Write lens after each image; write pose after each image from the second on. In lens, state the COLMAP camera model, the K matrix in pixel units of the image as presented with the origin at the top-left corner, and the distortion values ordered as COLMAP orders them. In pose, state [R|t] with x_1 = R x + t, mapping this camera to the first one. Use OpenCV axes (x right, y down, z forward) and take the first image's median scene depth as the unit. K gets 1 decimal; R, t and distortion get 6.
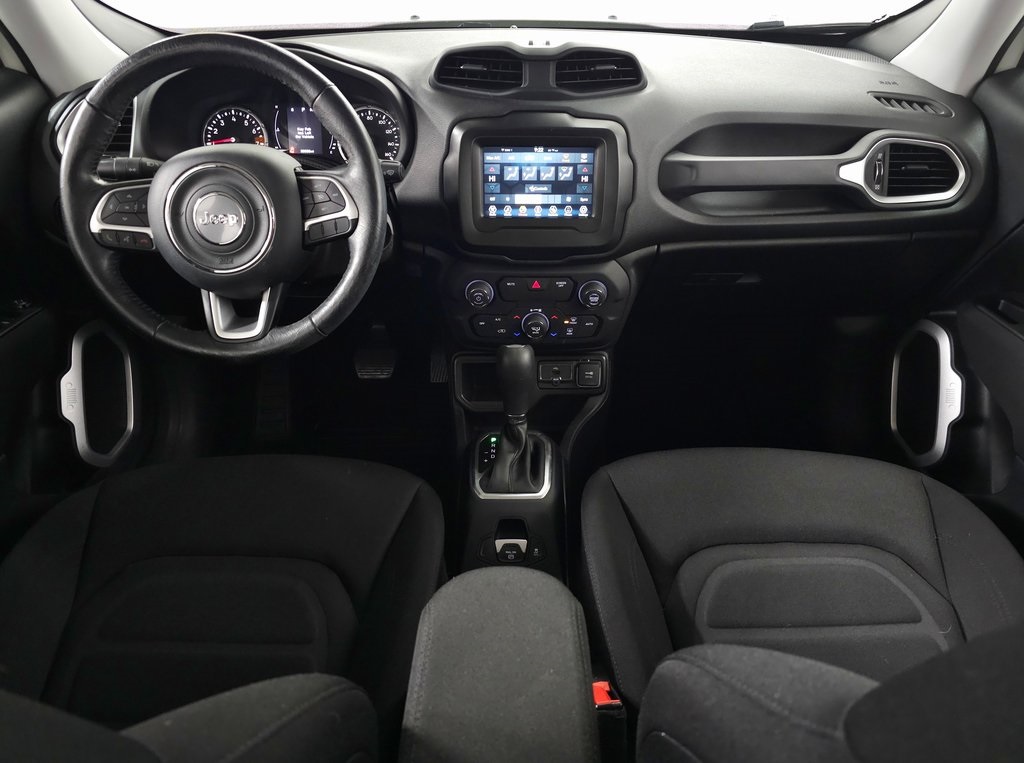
lens RADIAL K [[679.5, 0, 512.7], [0, 679.5, 386.7], [0, 0, 1]] dist [0.054591, -0.052910]
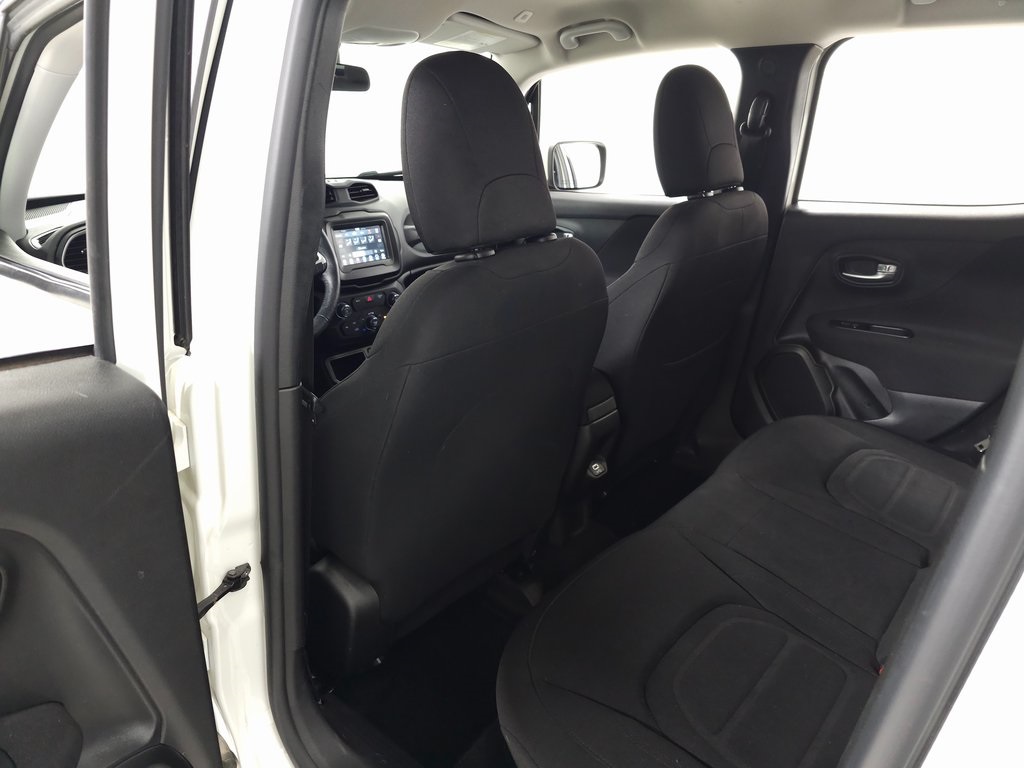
lens RADIAL K [[679.5, 0, 512.7], [0, 679.5, 389.2], [0, 0, 1]] dist [0.054591, -0.052910]
pose [[0.662155, -0.273287, 0.697757, -1.133006], [0.413667, 0.909706, -0.036261, 0.322009], [-0.624844, 0.312649, 0.715416, -0.533744]]
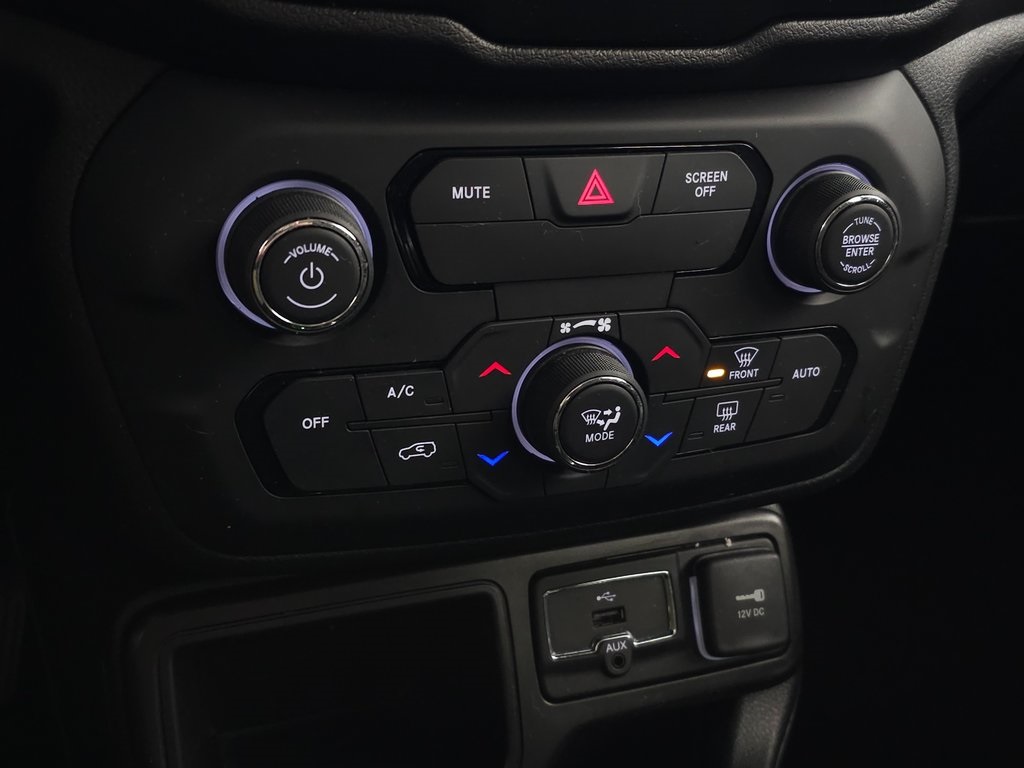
lens RADIAL K [[1233.4, 0, 512.0], [0, 1233.4, 384.0], [0, 0, 1]] dist [0.106788, -0.013307]
pose [[0.930649, -0.095347, 0.353273, -0.123752], [0.149866, 0.980086, -0.130279, -0.055663], [-0.333816, 0.174188, 0.926405, 0.724085]]
